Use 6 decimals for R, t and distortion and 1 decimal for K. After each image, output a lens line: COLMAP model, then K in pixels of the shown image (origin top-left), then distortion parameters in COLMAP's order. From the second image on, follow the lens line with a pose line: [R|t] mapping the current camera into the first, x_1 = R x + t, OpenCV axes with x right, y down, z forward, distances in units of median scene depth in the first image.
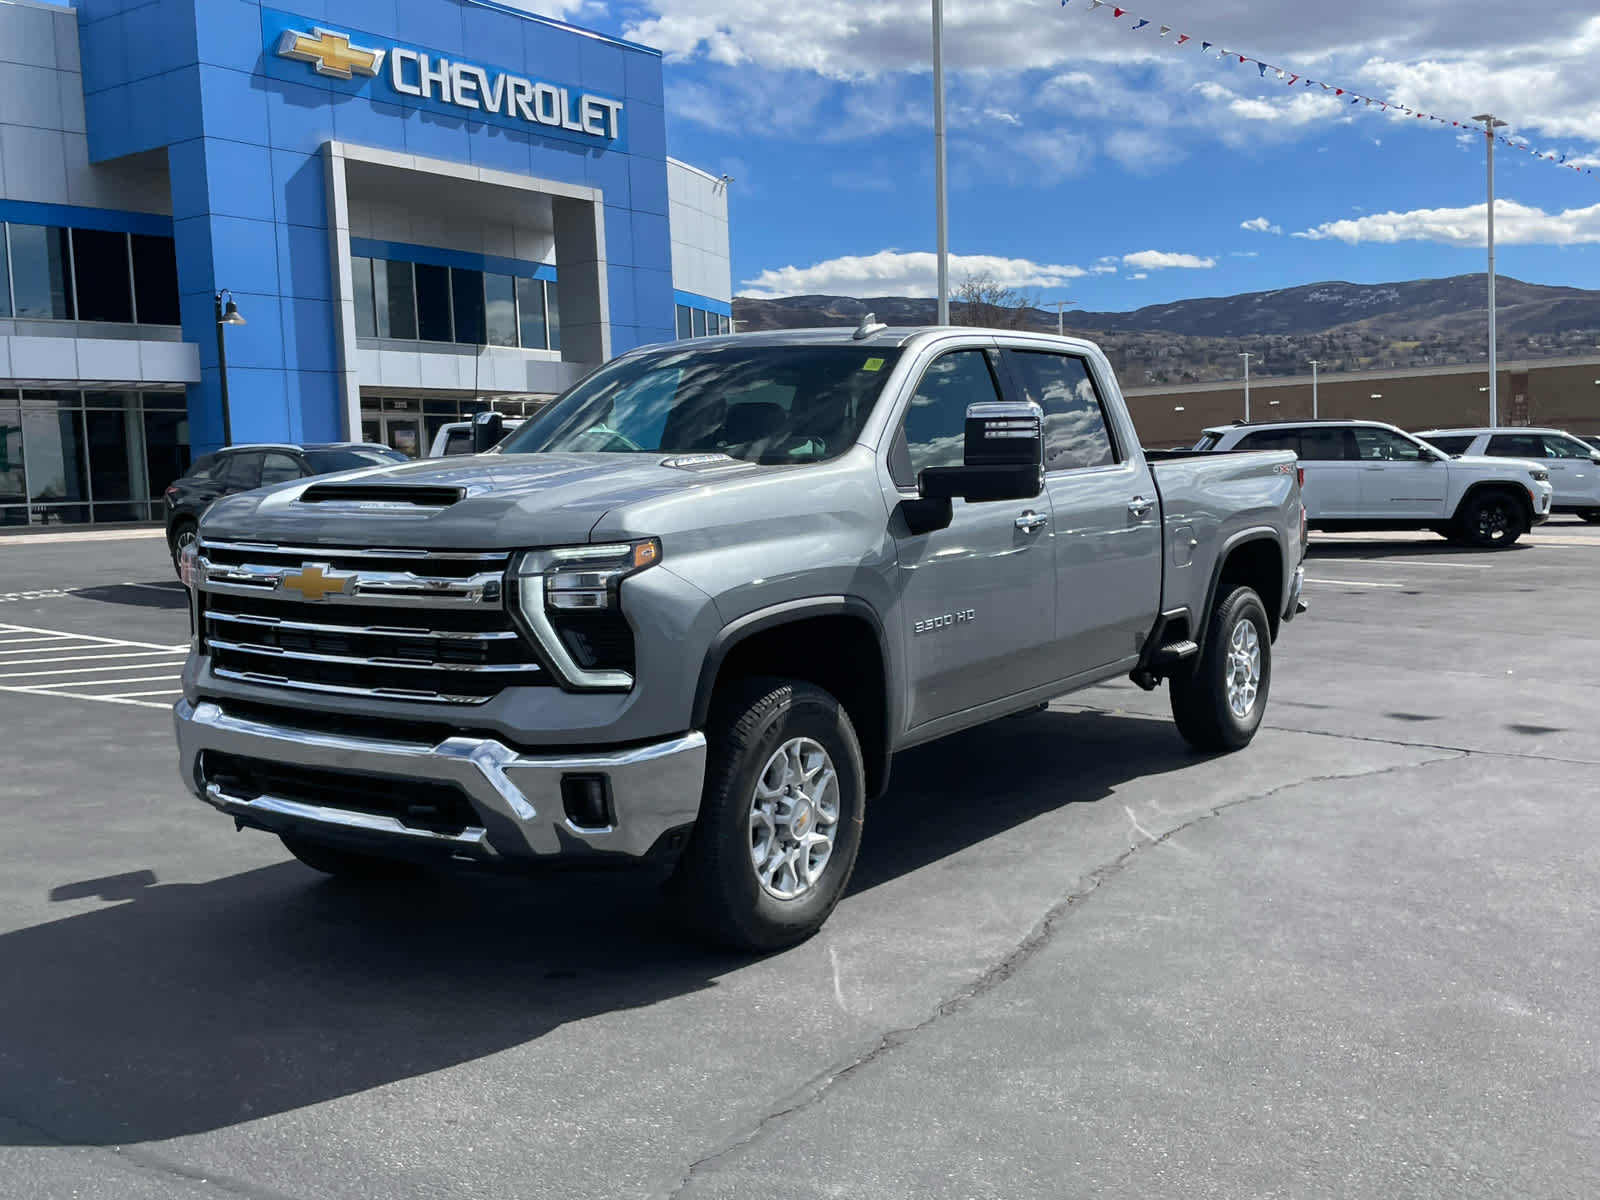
lens RADIAL K [[1686.8, 0, 809.4], [0, 1686.8, 606.9], [0, 0, 1]] dist [0.053732, 0.000000]
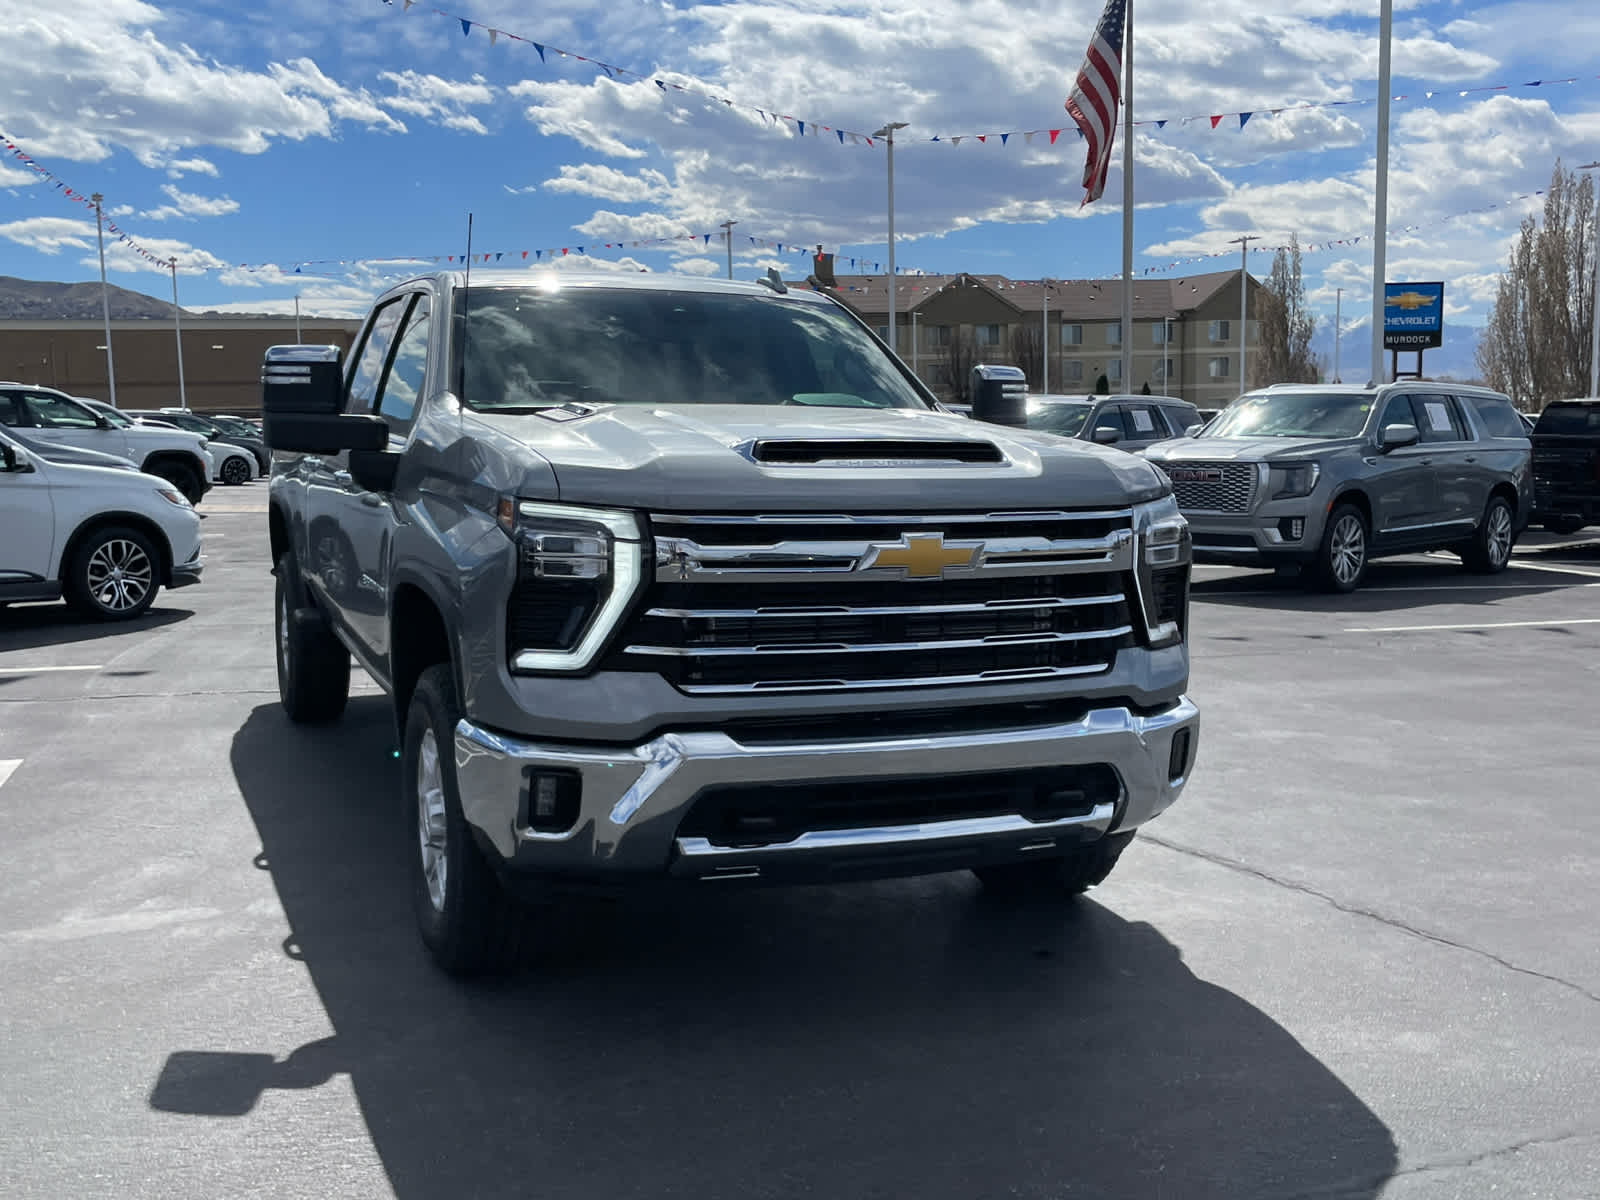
lens RADIAL K [[1686.8, 0, 836.8], [0, 1686.8, 608.4], [0, 0, 1]] dist [0.053732, 0.000000]
pose [[0.554272, -0.078565, 0.828619, -0.842290], [0.065002, 0.996581, 0.051009, -0.028200], [-0.829793, 0.025589, 0.557484, 0.481832]]
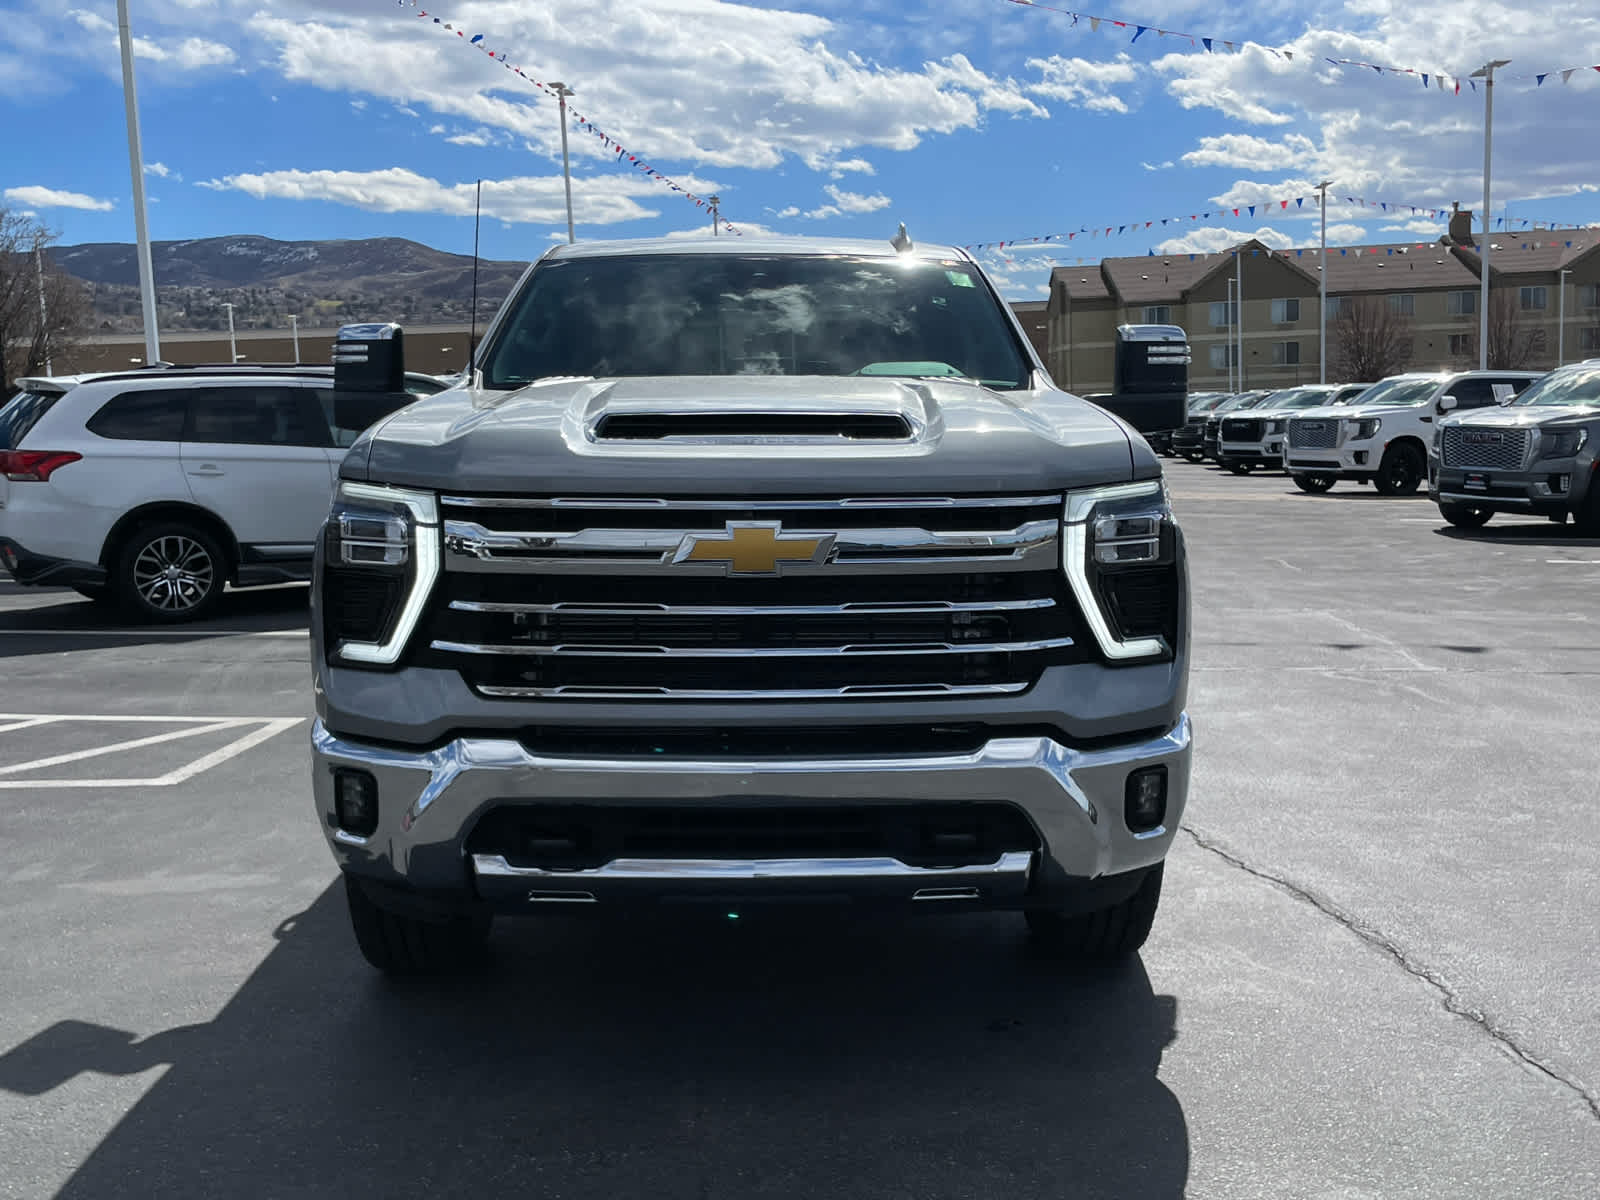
lens RADIAL K [[1686.8, 0, 823.9], [0, 1686.8, 622.5], [0, 0, 1]] dist [0.053732, 0.000000]
pose [[0.818659, -0.070268, 0.569965, -0.564659], [0.050948, 0.997459, 0.049794, -0.014150], [-0.572016, -0.011726, 0.820159, 0.337331]]
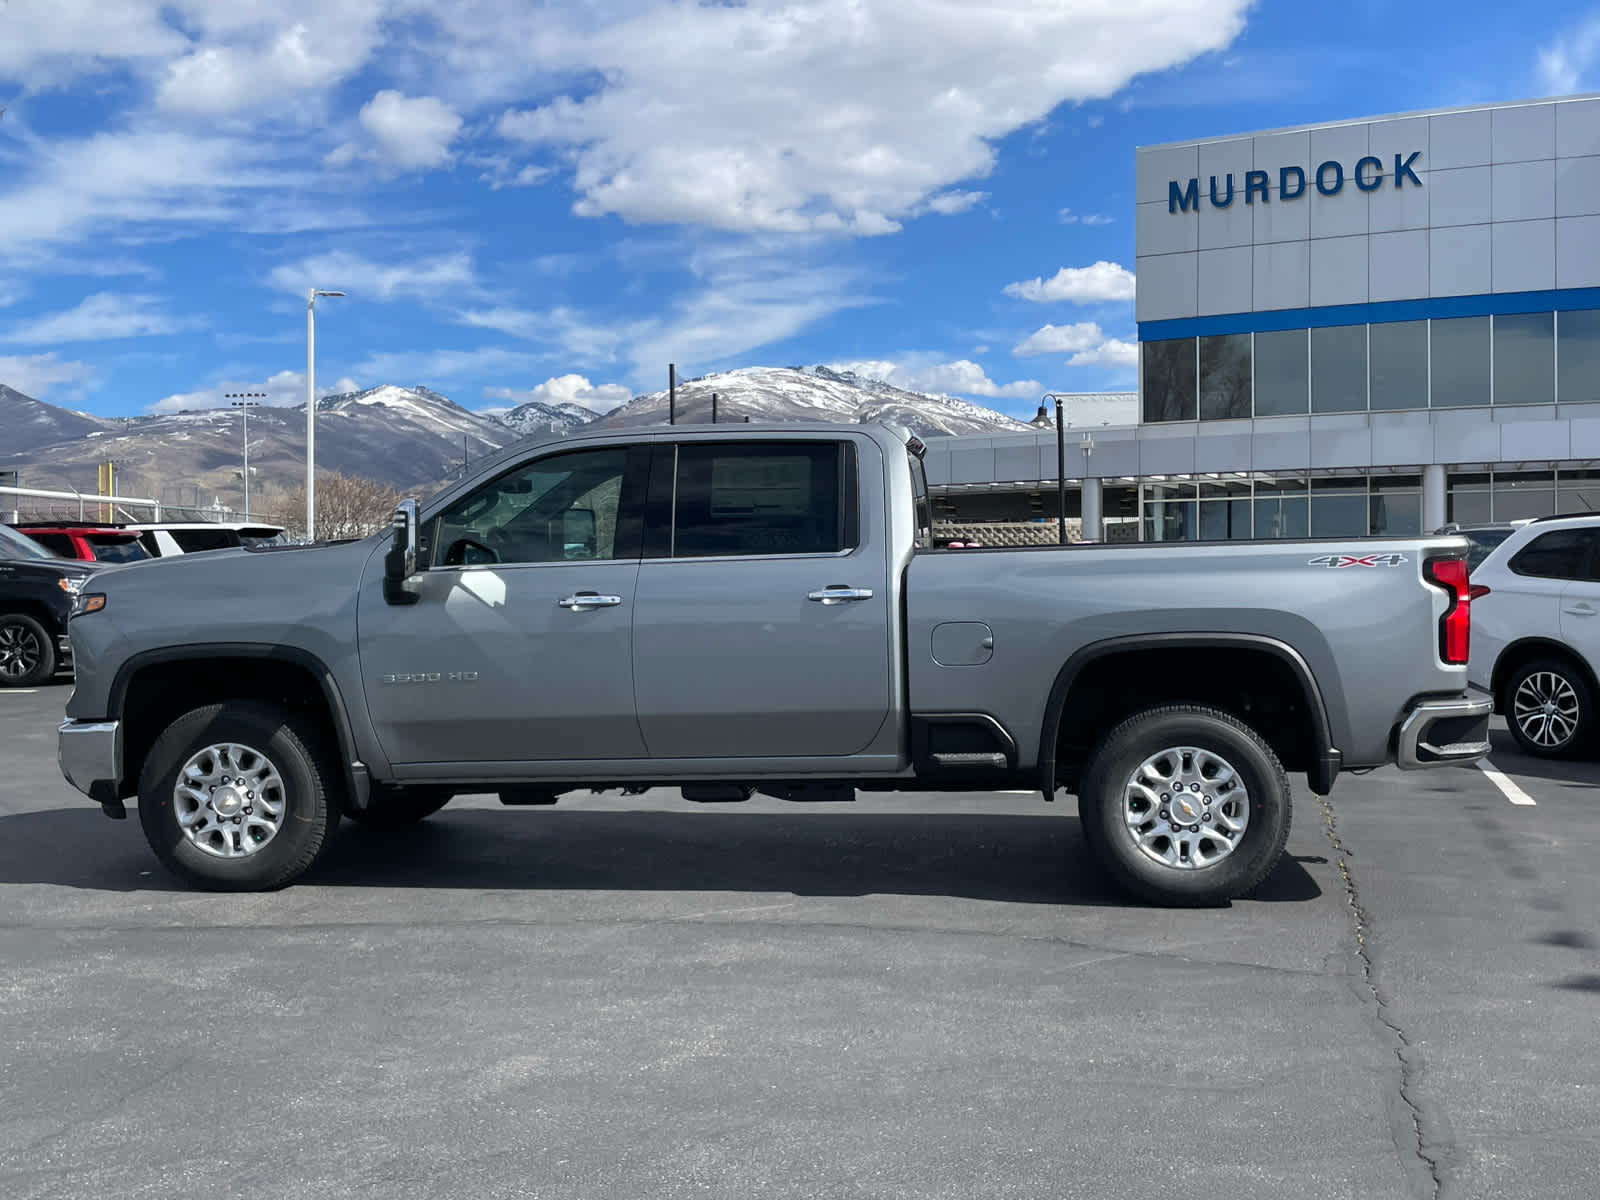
lens RADIAL K [[1686.8, 0, 830.2], [0, 1686.8, 560.2], [0, 0, 1]] dist [0.053732, 0.000000]
pose [[0.447135, 0.015402, -0.894334, 1.329731], [-0.079042, 0.996621, -0.022355, -0.073297], [0.890967, 0.080686, 0.446841, 0.719273]]
